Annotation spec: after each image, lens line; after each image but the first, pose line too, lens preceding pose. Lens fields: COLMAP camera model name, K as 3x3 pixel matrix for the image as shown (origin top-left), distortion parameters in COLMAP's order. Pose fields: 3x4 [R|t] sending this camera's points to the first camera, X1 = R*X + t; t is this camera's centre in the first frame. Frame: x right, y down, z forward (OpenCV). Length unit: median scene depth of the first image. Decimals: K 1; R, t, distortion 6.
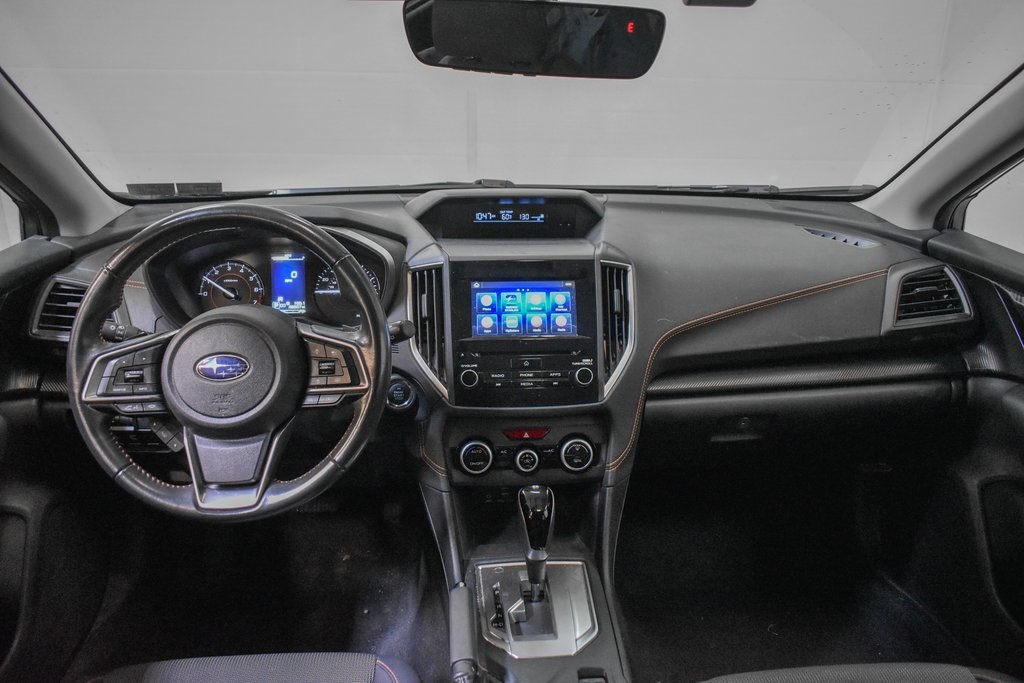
lens RADIAL K [[771.3, 0, 512.6], [0, 771.3, 340.5], [0, 0, 1]] dist [-0.027675, 0.021125]
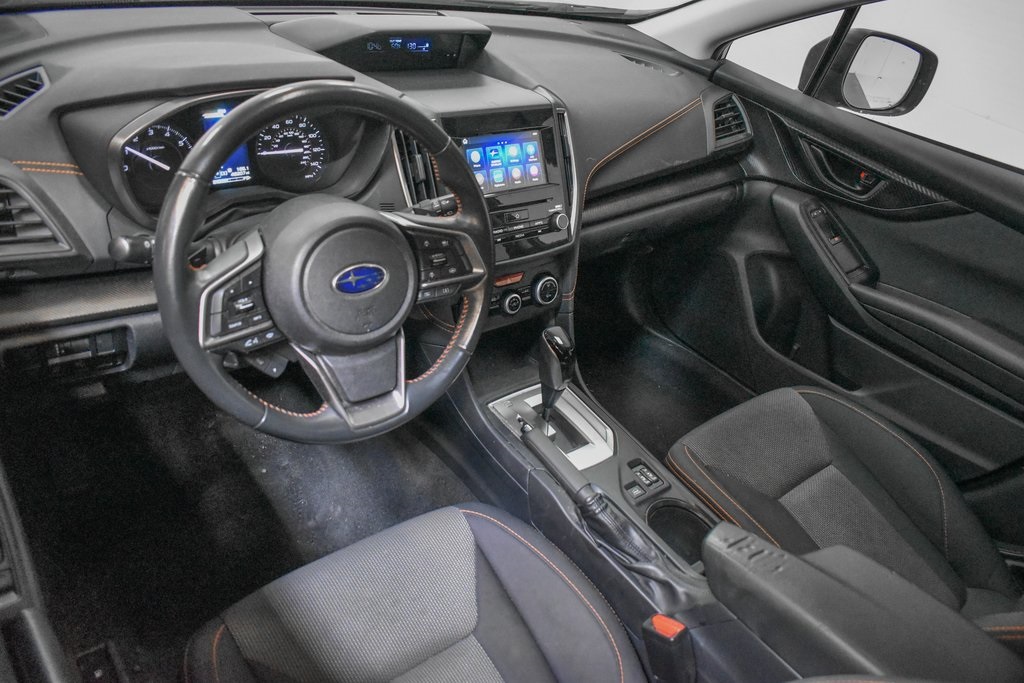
lens RADIAL K [[771.3, 0, 511.7], [0, 771.3, 338.4], [0, 0, 1]] dist [-0.027675, 0.021125]
pose [[0.816543, -0.203369, 0.540277, -0.578196], [0.031917, 0.950365, 0.309497, -0.134342], [-0.576402, -0.235473, 0.782504, 0.135157]]
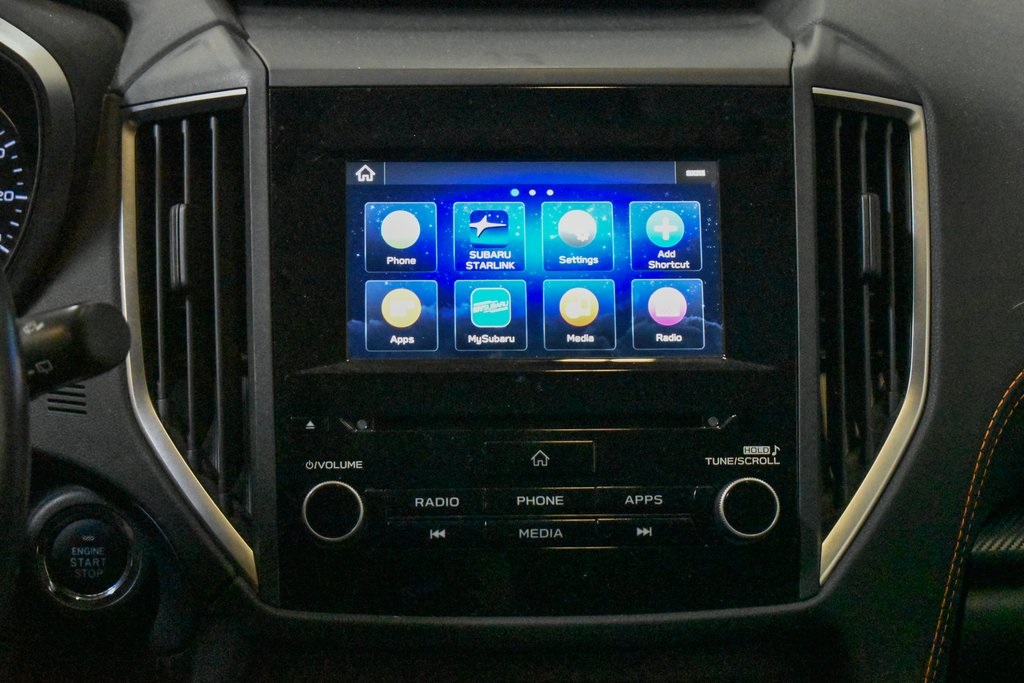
lens RADIAL K [[2257.5, 0, 489.2], [0, 2257.5, 368.3], [0, 0, 1]] dist [-0.003160, 0.000000]
pose [[0.999714, 0.011689, -0.020869, 0.015670], [-0.011232, 0.999697, 0.021883, -0.019816], [0.021118, -0.021643, 0.999543, 0.183792]]
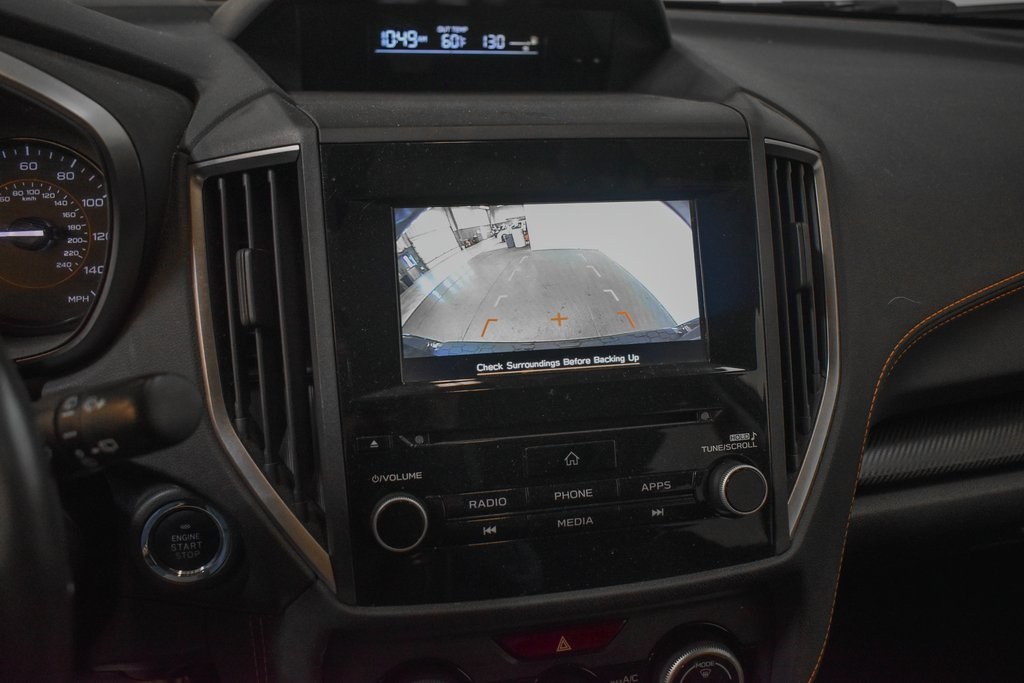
lens RADIAL K [[846.5, 0, 505.8], [0, 846.5, 338.1], [0, 0, 1]] dist [-0.016383, -0.006034]
pose [[0.992100, -0.032332, 0.121210, -0.050647], [0.018463, 0.993327, 0.113846, -0.061190], [-0.124082, -0.110709, 0.986077, 0.637728]]
